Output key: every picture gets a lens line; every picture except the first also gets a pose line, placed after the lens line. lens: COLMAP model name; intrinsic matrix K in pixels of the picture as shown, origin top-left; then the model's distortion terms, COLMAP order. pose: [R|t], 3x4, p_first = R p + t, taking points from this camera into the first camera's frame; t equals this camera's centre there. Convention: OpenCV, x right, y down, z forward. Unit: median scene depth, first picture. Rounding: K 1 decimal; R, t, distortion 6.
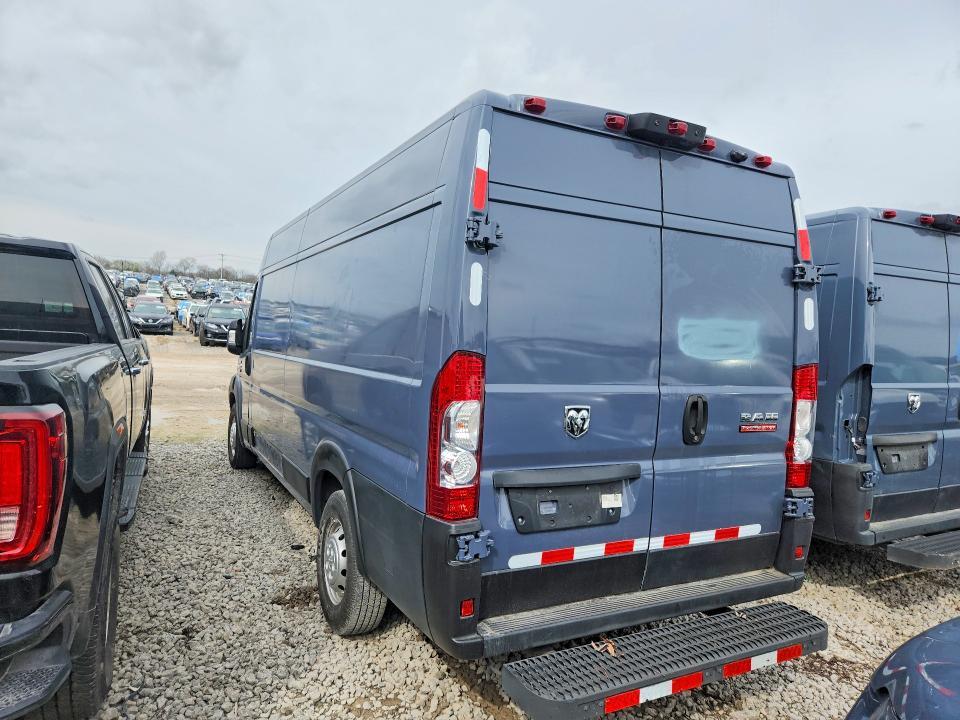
lens RADIAL K [[721.8, 0, 505.7], [0, 721.8, 362.5], [0, 0, 1]] dist [0.100651, -0.121860]
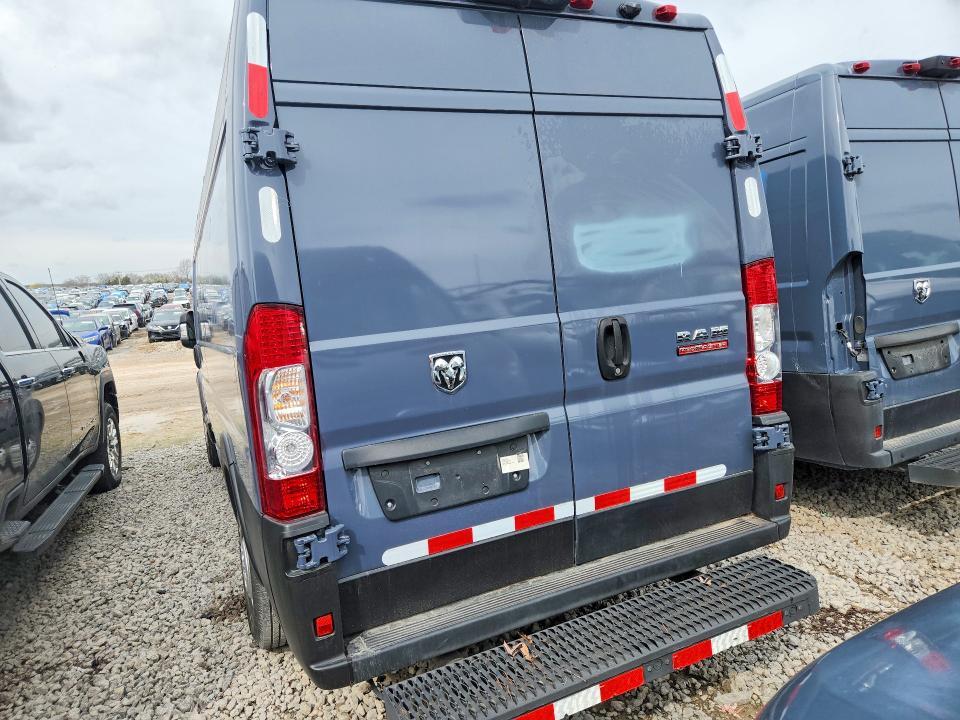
lens RADIAL K [[714.6, 0, 483.2], [0, 714.6, 347.5], [0, 0, 1]] dist [0.100658, -0.108927]
pose [[0.986183, -0.141637, -0.085916, 0.170151], [0.144506, 0.989104, 0.028118, 0.031529], [0.080997, -0.040145, 0.995906, 0.182906]]
